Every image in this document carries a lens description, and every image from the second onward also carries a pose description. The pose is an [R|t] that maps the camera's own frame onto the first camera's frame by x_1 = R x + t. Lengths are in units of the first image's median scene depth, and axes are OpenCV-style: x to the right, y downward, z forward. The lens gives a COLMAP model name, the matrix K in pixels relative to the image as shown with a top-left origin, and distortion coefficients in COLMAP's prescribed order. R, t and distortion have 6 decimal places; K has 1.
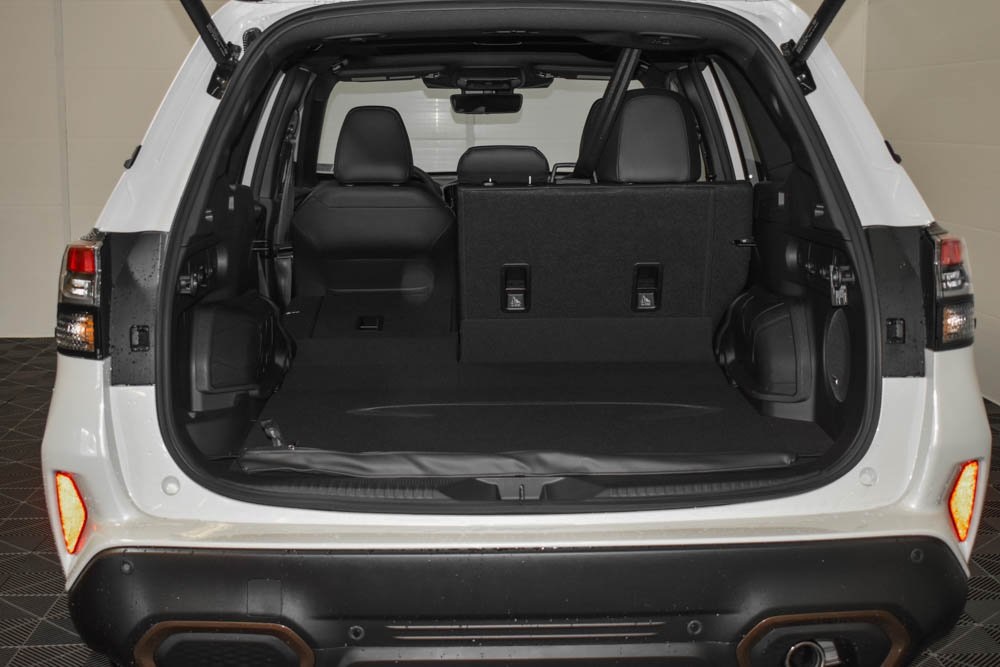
lens RADIAL K [[1341.6, 0, 491.3], [0, 1341.6, 333.1], [0, 0, 1]] dist [0.012002, 0.000000]
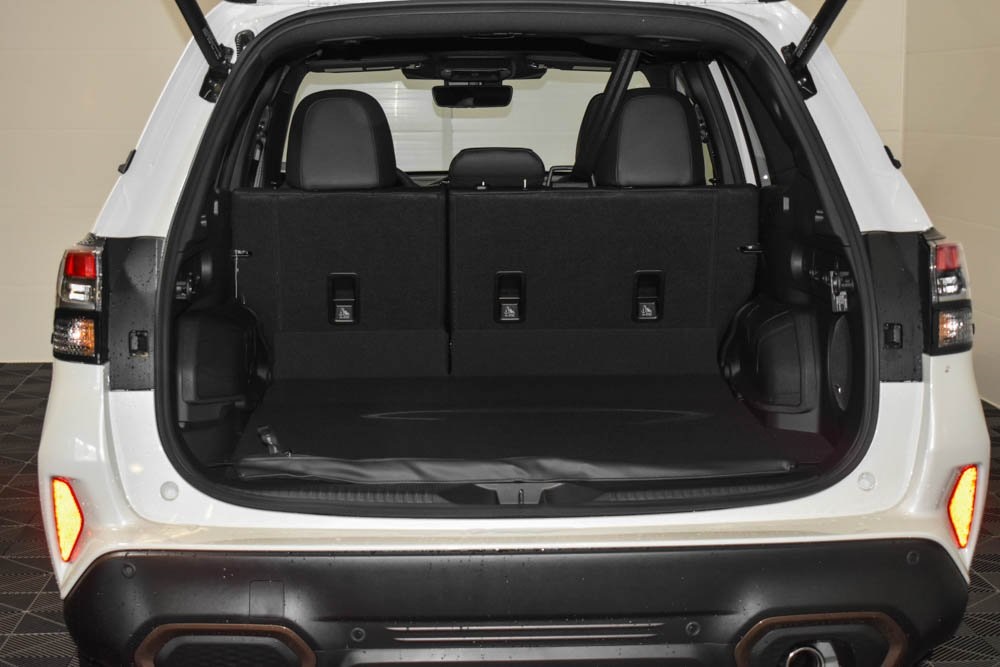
lens RADIAL K [[1747.0, 0, 499.5], [0, 1747.0, 337.1], [0, 0, 1]] dist [0.043481, 0.000000]
pose [[0.999722, -0.000936, 0.023548, -0.023263], [0.001417, 0.999790, -0.020439, 0.025389], [-0.023524, 0.020466, 0.999514, -0.297789]]
